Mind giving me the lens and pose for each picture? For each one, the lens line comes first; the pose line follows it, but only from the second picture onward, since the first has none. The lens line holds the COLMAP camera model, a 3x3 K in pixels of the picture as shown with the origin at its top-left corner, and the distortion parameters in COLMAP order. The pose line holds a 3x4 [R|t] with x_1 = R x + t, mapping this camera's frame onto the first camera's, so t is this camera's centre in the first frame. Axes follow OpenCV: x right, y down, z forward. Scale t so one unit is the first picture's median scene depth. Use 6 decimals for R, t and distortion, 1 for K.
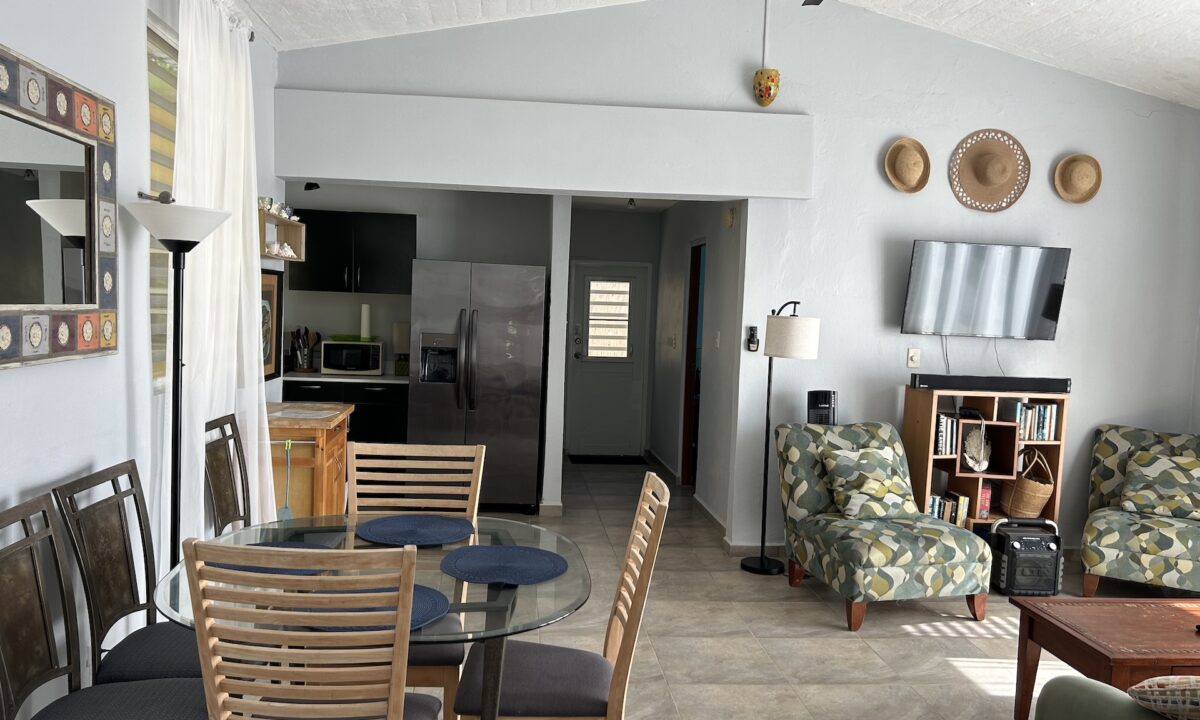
lens RADIAL K [[880.2, 0, 599.3], [0, 880.2, 362.6], [0, 0, 1]] dist [-0.003659, -0.000370]
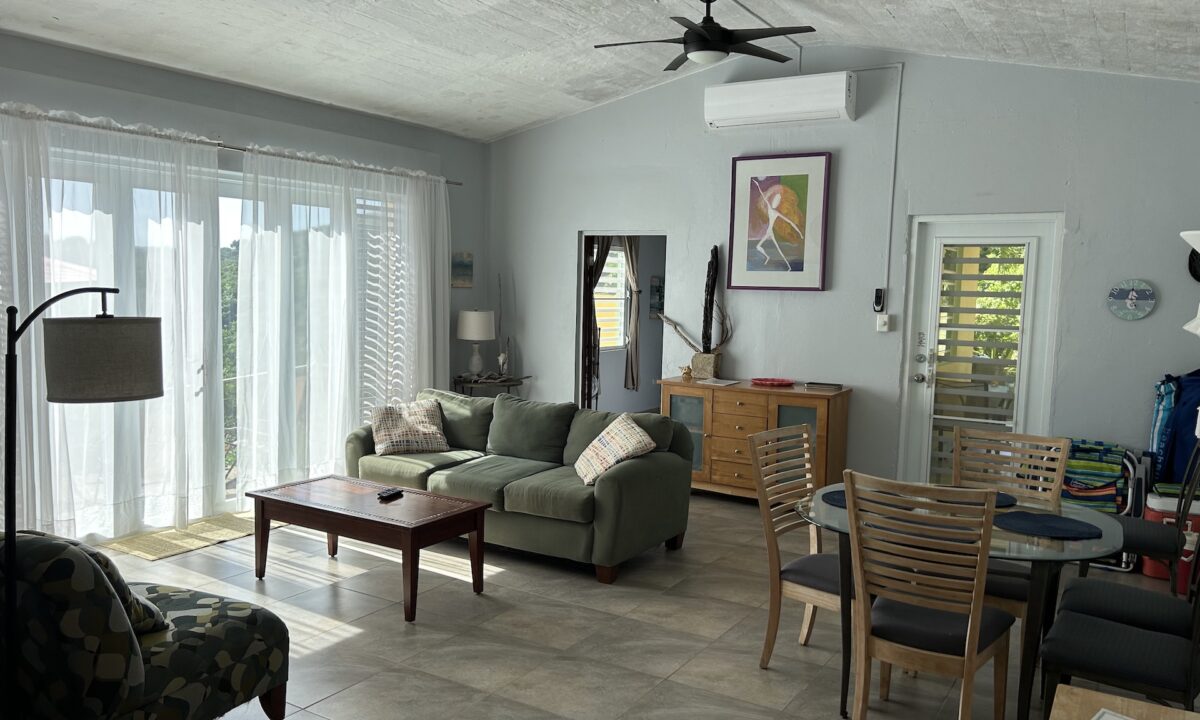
lens RADIAL K [[880.2, 0, 600.2], [0, 880.2, 361.5], [0, 0, 1]] dist [-0.003659, -0.000370]
pose [[-0.785740, -0.108429, 0.608980, -0.358140], [-0.010713, 0.986754, 0.161869, -0.127367], [-0.618465, 0.120663, -0.776493, 1.379821]]
